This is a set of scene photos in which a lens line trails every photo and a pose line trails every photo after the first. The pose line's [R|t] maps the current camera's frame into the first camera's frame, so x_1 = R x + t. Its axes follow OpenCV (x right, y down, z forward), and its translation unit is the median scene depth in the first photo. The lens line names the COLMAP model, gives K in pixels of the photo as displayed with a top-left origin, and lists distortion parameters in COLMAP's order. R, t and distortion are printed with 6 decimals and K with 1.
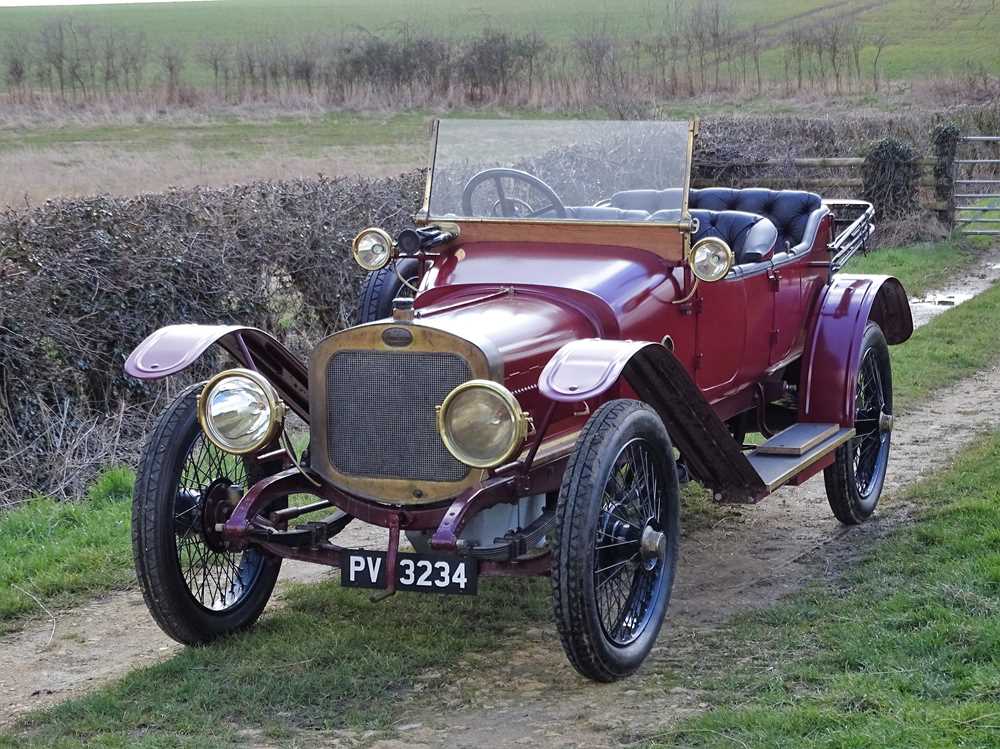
lens RADIAL K [[2342.5, 0, 500.0], [0, 2342.5, 374.5], [0, 0, 1]] dist [-0.001029, -0.208127]
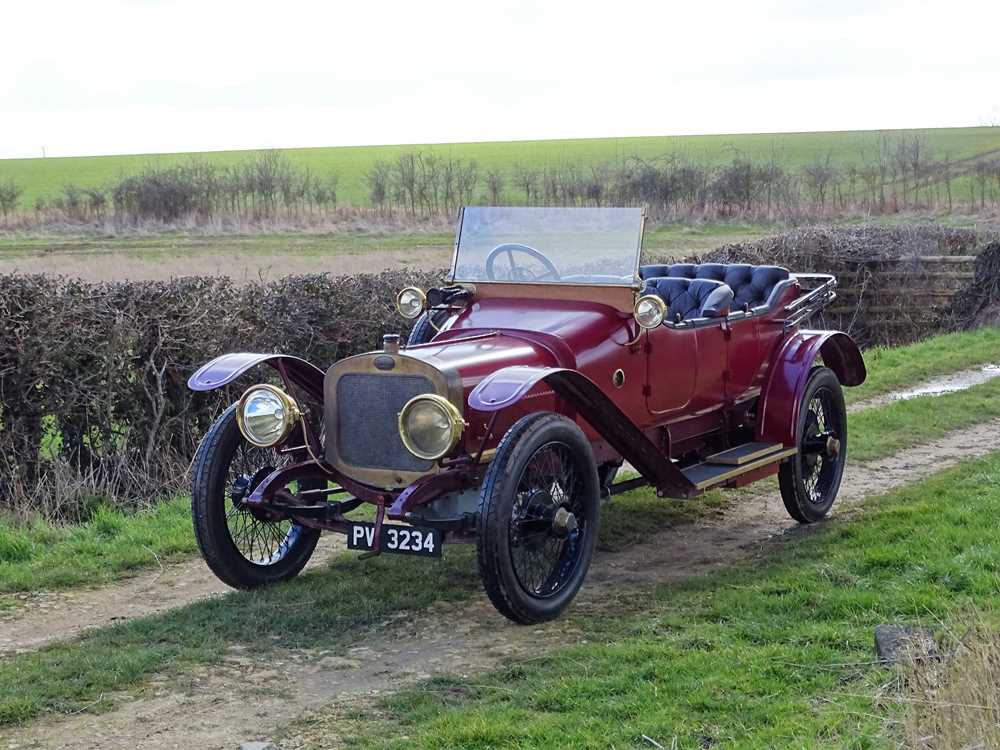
lens RADIAL K [[1812.6, 0, 500.0], [0, 1812.6, 375.0], [0, 0, 1]] dist [-0.011358, -0.109080]
pose [[0.991062, 0.016108, -0.132430, 0.156369], [-0.019852, 0.999438, -0.027001, 0.017234], [0.131920, 0.029388, 0.990825, -0.022360]]
